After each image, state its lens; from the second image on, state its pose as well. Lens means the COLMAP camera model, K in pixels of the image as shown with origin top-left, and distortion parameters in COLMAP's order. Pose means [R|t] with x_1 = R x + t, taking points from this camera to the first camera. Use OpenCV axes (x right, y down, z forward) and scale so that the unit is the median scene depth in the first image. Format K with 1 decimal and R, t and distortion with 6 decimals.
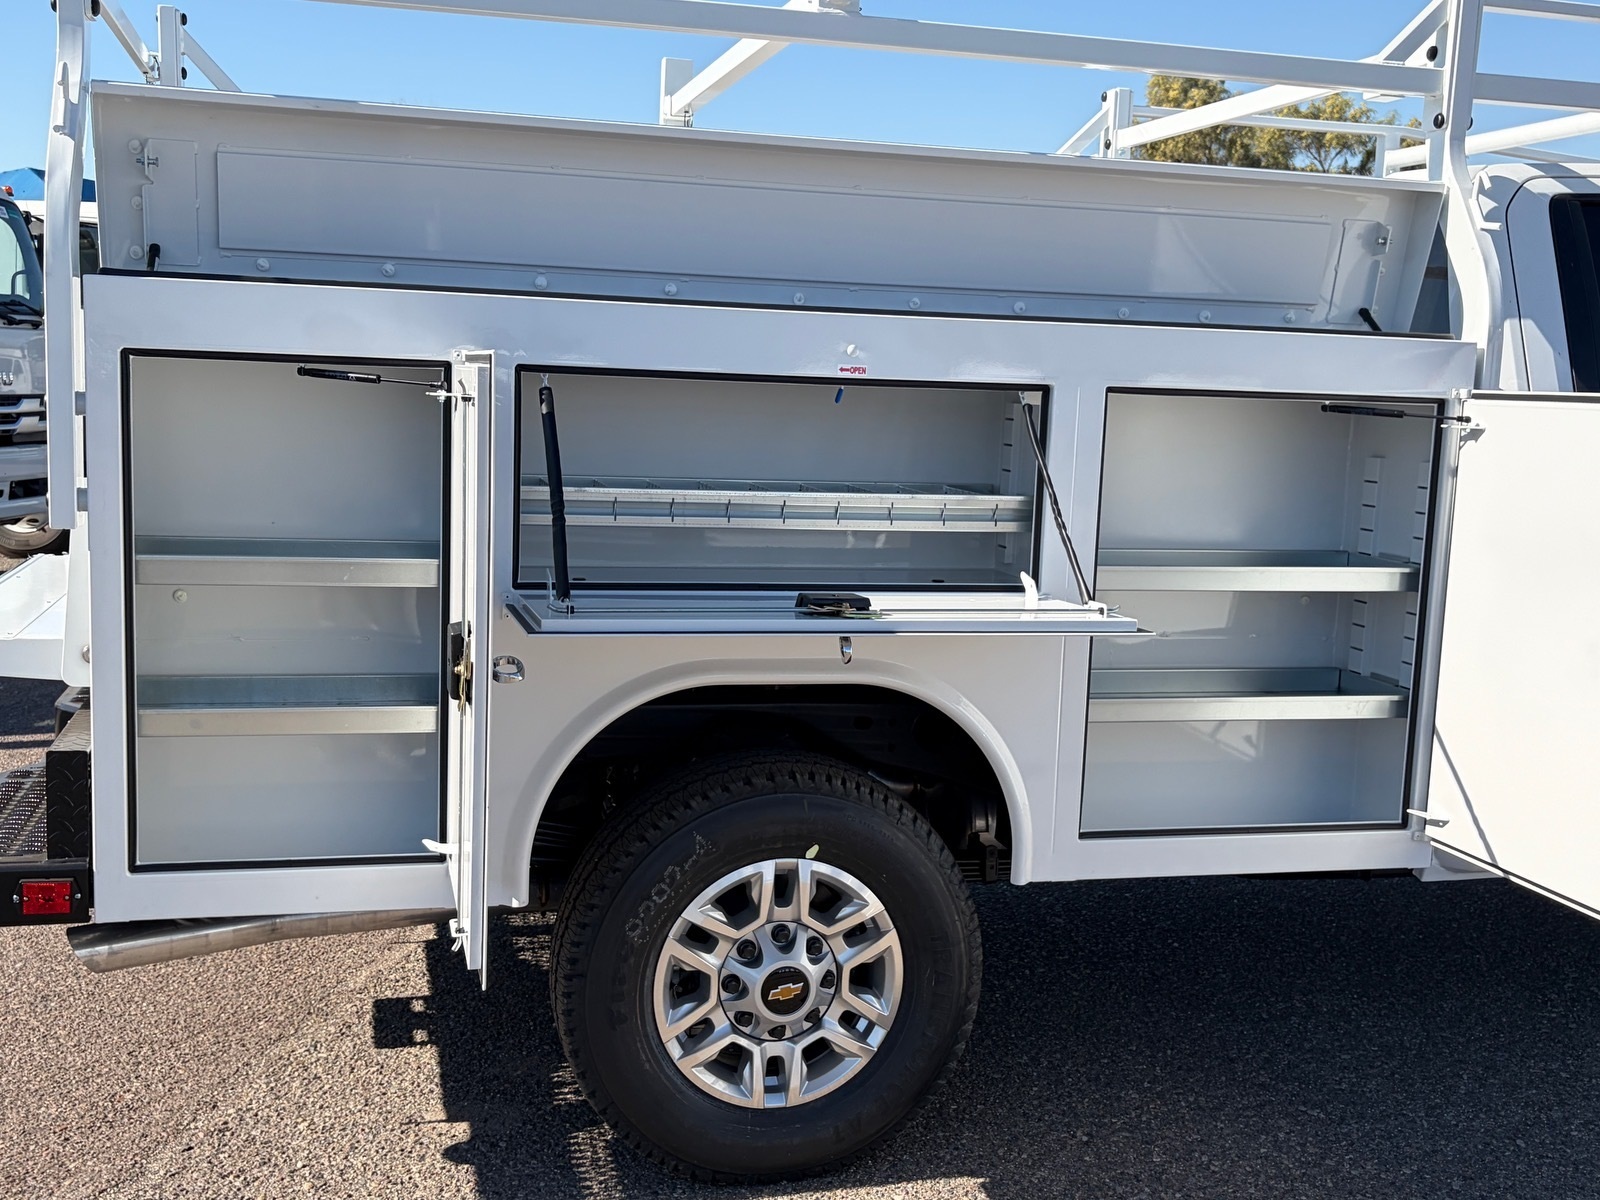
lens RADIAL K [[1703.3, 0, 800.0], [0, 1703.3, 600.0], [0, 0, 1]] dist [0.112974, -0.468847]
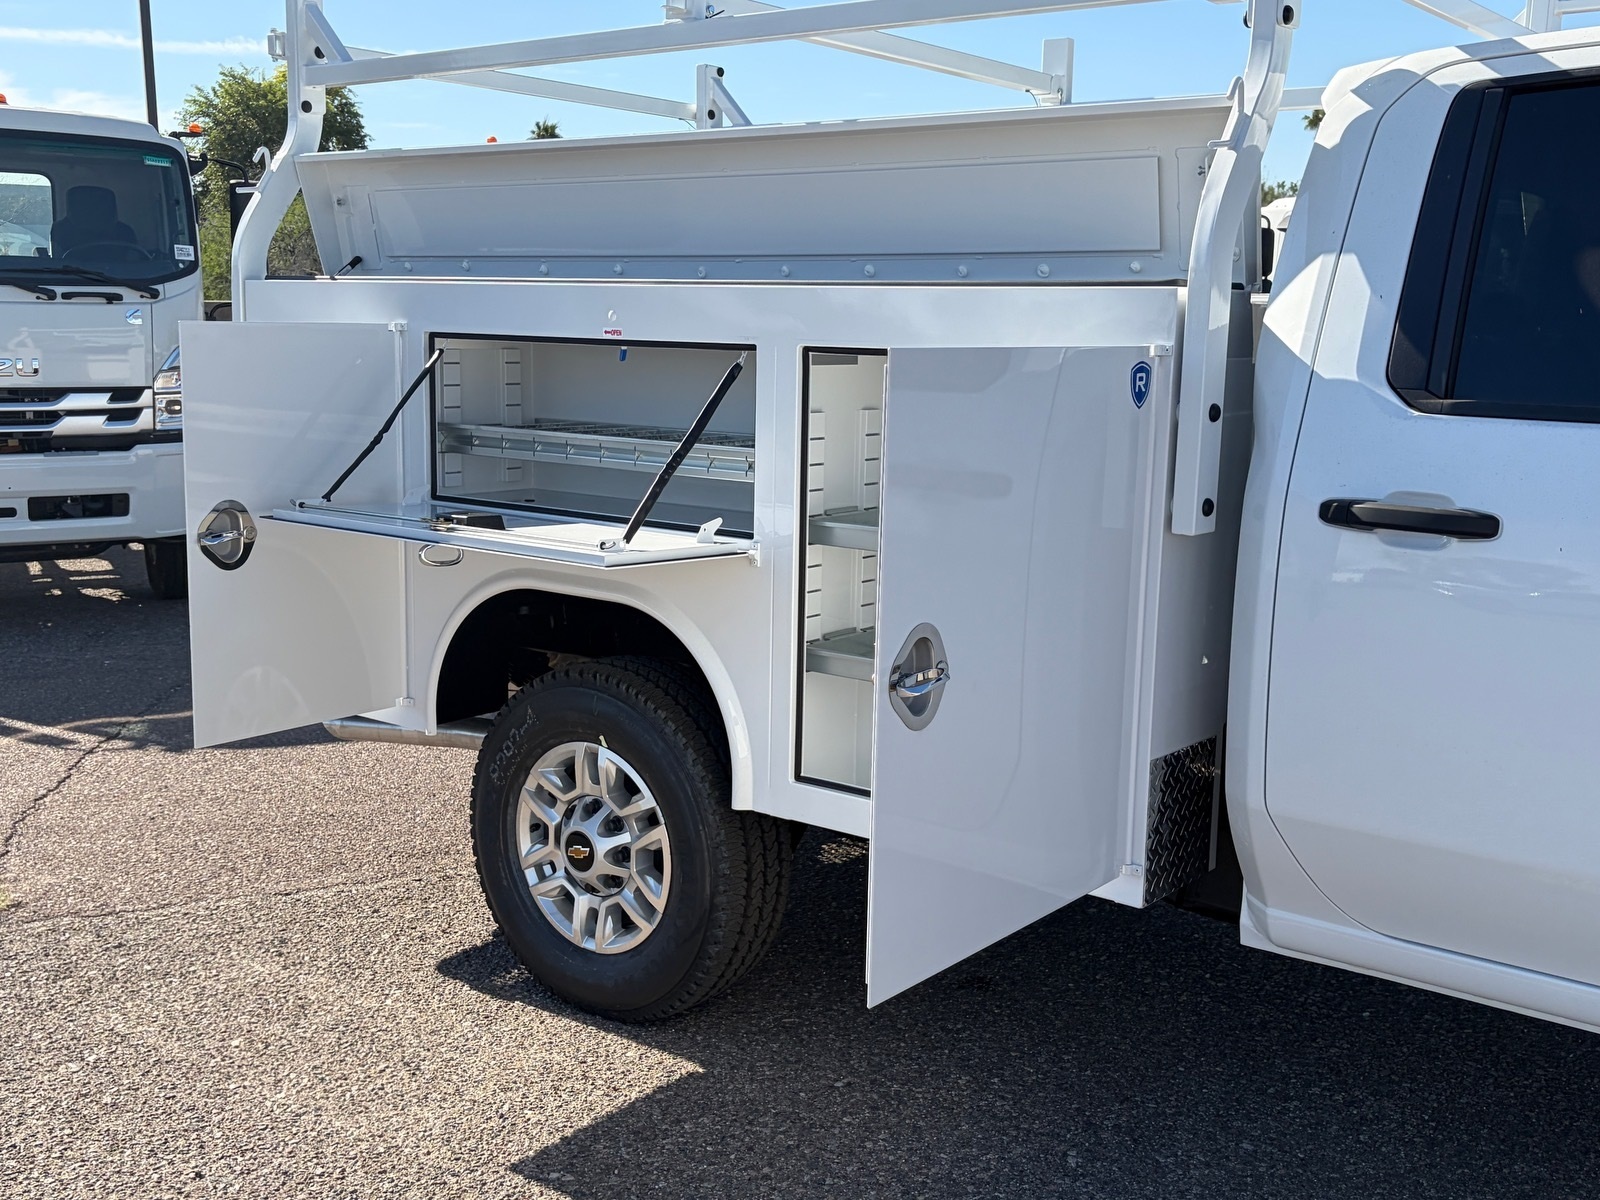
lens RADIAL K [[1703.3, 0, 800.0], [0, 1703.3, 600.0], [0, 0, 1]] dist [0.112974, -0.468847]
pose [[0.613233, 0.102967, -0.783162, 0.988603], [-0.102298, 0.993470, 0.050516, -0.023284], [0.783250, 0.049138, 0.619762, 0.360543]]
